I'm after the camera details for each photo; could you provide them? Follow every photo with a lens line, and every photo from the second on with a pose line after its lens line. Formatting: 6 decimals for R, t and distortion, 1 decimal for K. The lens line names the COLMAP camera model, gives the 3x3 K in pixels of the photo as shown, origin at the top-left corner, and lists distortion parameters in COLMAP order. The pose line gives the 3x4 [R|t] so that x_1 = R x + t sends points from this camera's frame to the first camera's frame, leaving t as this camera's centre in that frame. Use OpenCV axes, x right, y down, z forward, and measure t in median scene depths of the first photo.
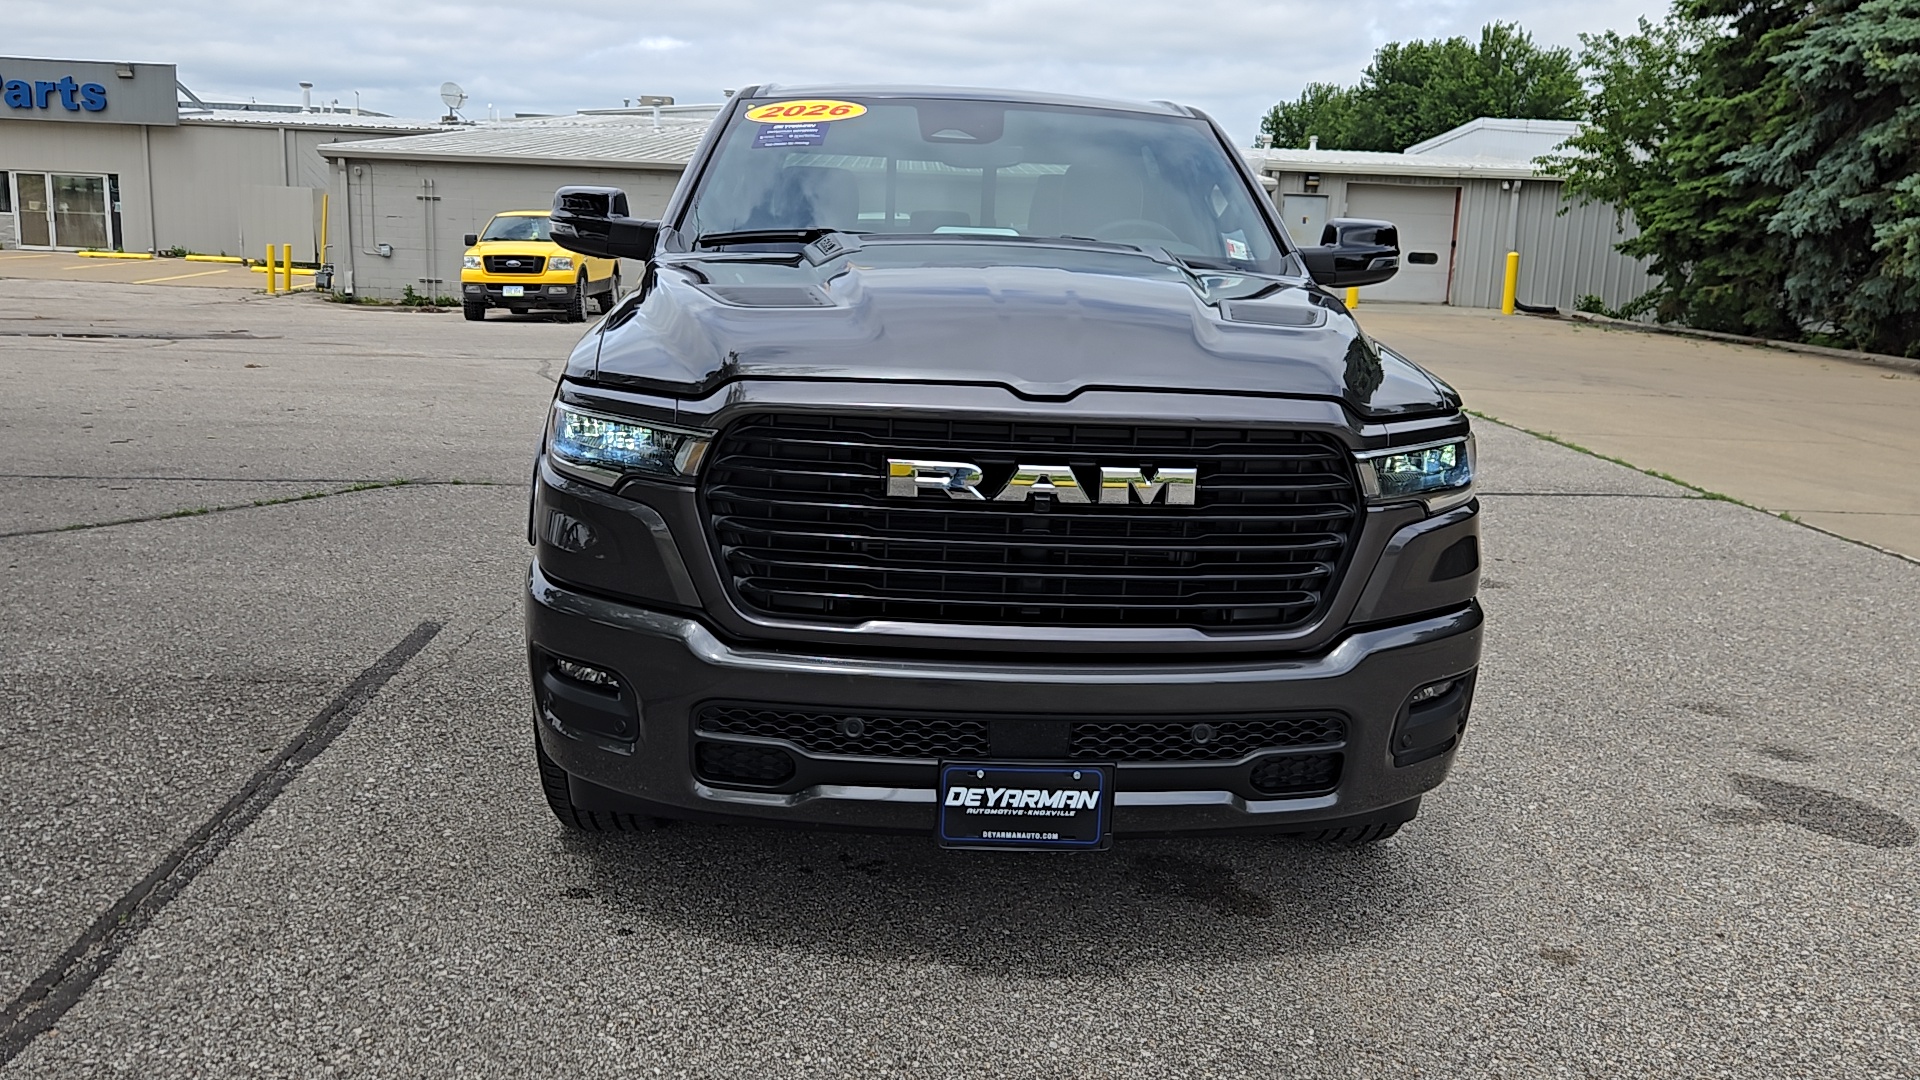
lens RADIAL K [[1618.3, 0, 960.0], [0, 1618.3, 540.0], [0, 0, 1]] dist [0.011465, 0.000482]
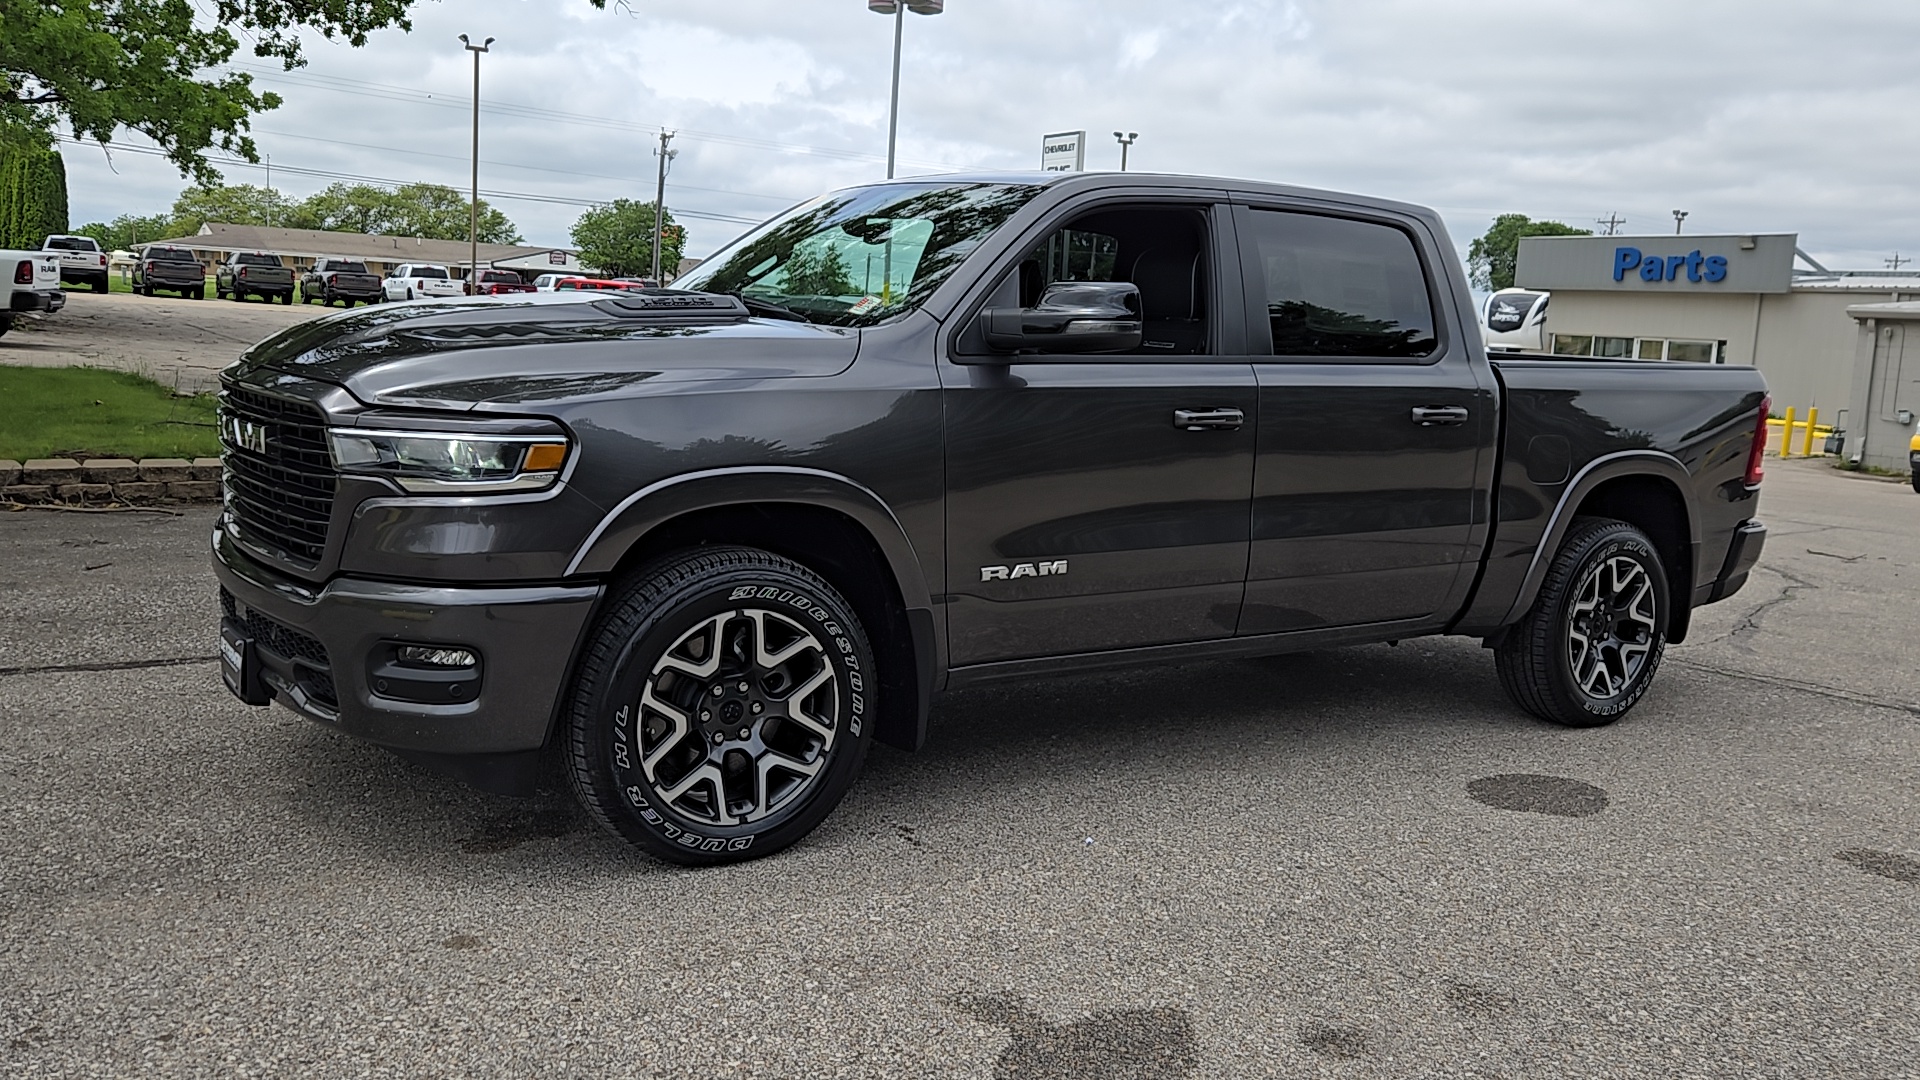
lens RADIAL K [[1618.3, 0, 960.0], [0, 1618.3, 540.0], [0, 0, 1]] dist [0.011465, 0.000482]
pose [[0.515095, 0.108998, -0.850174, 0.160599], [-0.200417, 0.979702, 0.004178, -0.006914], [0.833373, 0.168237, 0.526485, 0.080175]]
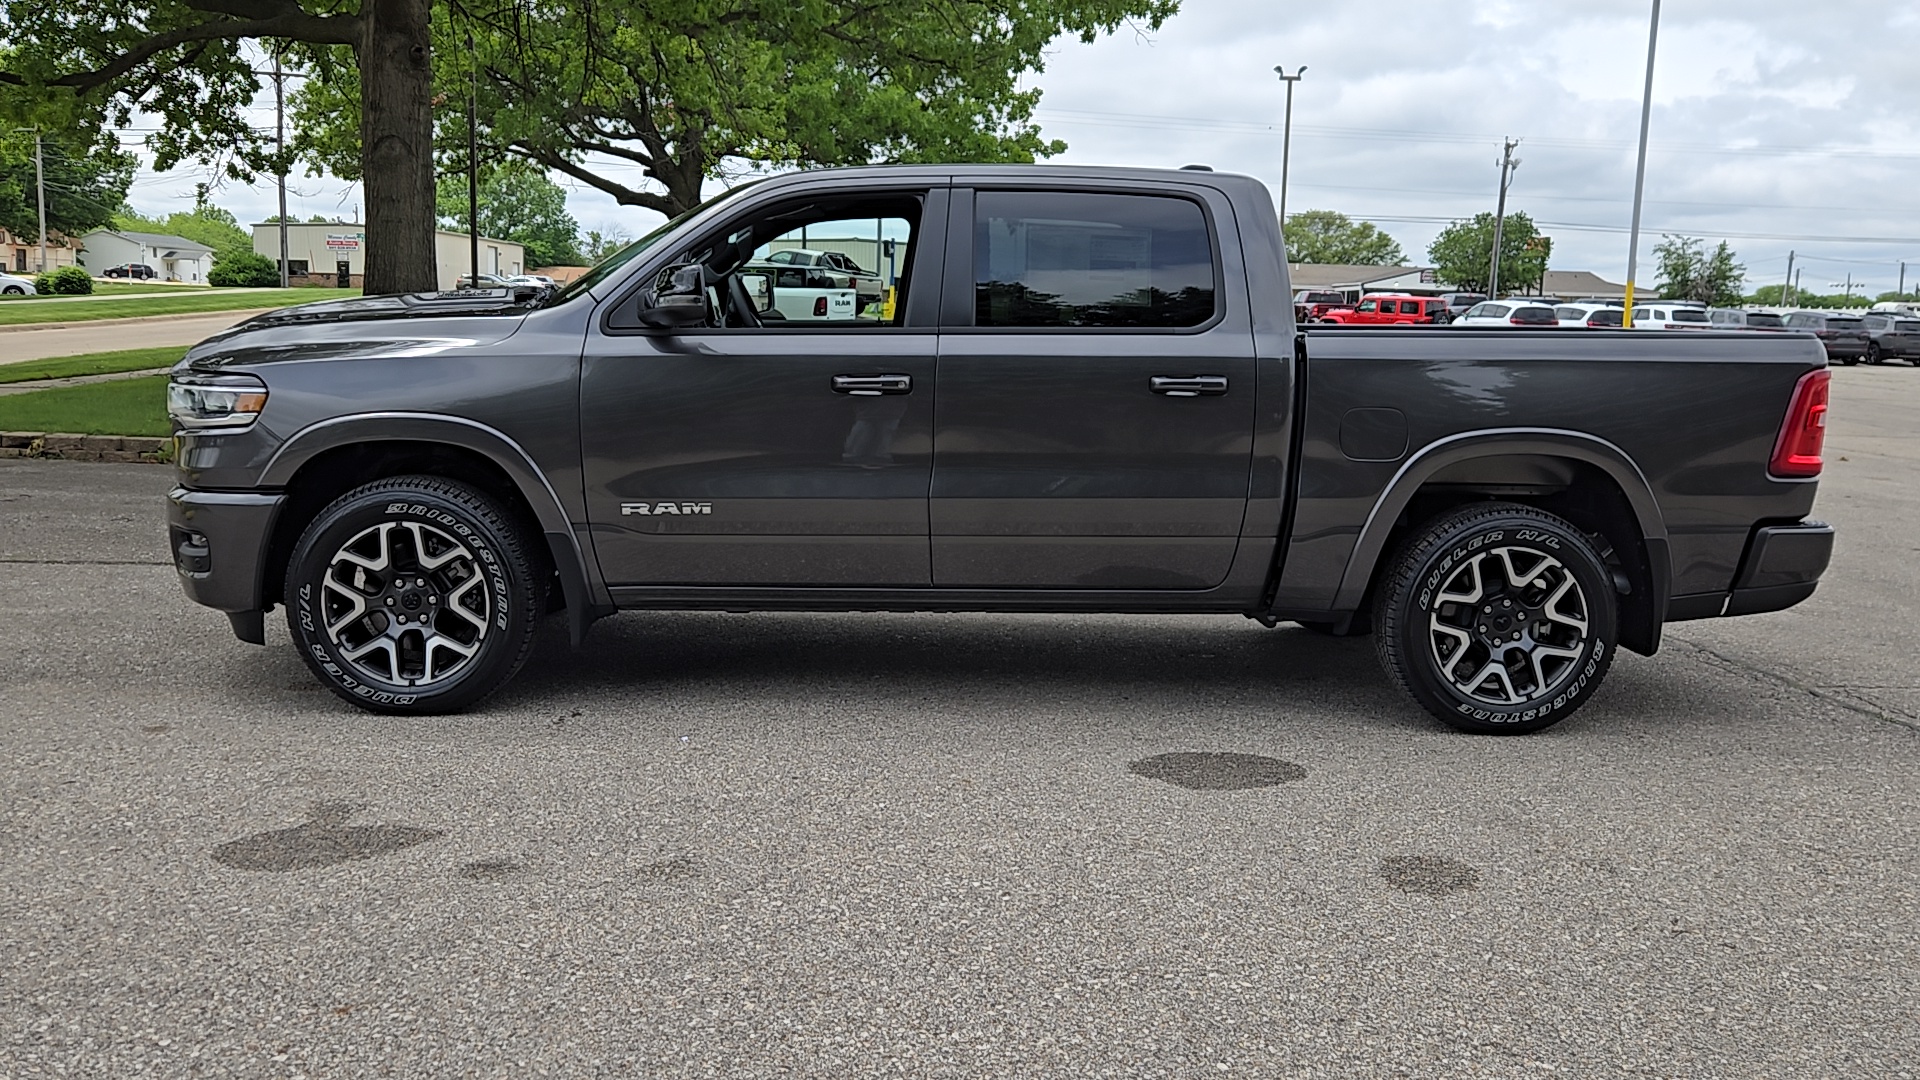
lens RADIAL K [[1618.4, 0, 937.1], [0, 1618.4, 541.9], [0, 0, 1]] dist [-0.004422, 0.092916]
pose [[-0.023186, 0.110306, -0.993627, 0.214302], [-0.217090, 0.969623, 0.112707, -0.027989], [0.975876, 0.218320, 0.001464, 0.195428]]
